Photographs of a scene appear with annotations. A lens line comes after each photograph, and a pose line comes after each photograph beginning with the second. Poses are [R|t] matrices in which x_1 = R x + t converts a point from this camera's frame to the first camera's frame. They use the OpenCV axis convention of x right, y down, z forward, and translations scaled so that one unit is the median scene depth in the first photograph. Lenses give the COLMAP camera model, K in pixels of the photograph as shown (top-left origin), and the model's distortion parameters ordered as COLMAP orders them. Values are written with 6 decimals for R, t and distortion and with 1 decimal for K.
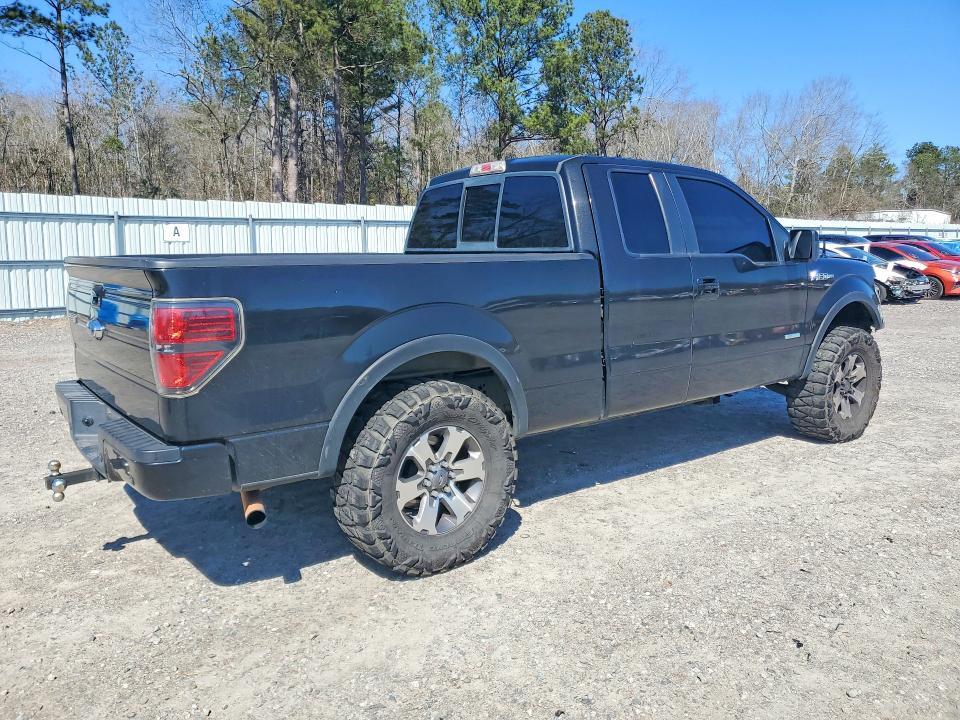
lens RADIAL K [[739.0, 0, 480.0], [0, 739.0, 360.0], [0, 0, 1]] dist [0.008310, 0.002485]
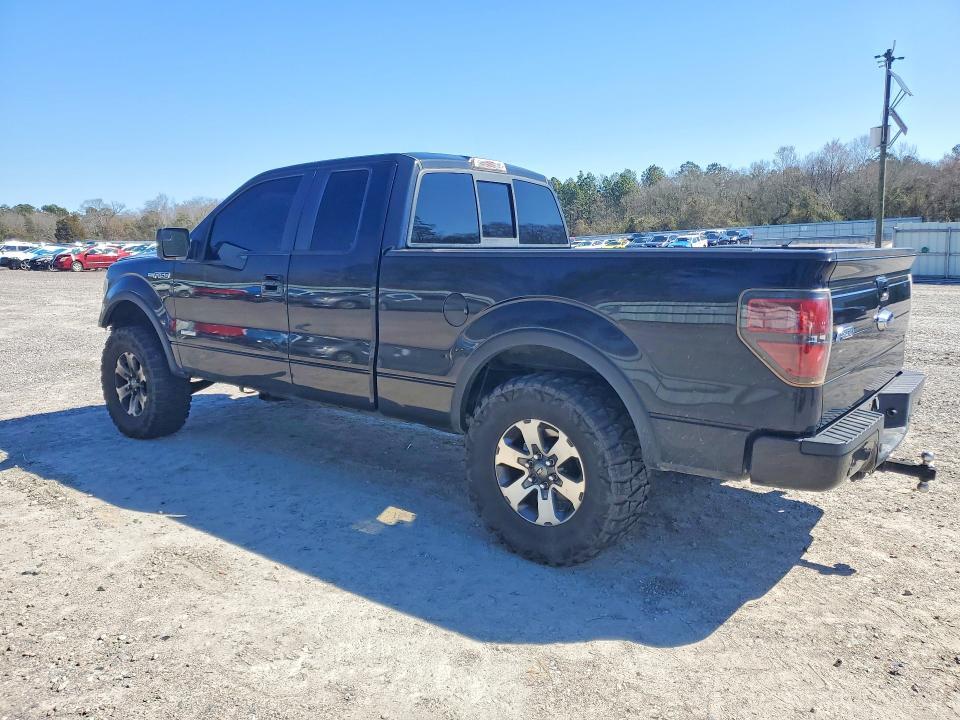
lens RADIAL K [[739.0, 0, 480.0], [0, 739.0, 360.0], [0, 0, 1]] dist [0.008310, 0.002485]
pose [[-0.247084, -0.139504, 0.958899, -0.838290], [0.142340, 0.973622, 0.178323, -0.154077], [-0.958483, 0.180551, -0.220709, 1.085610]]
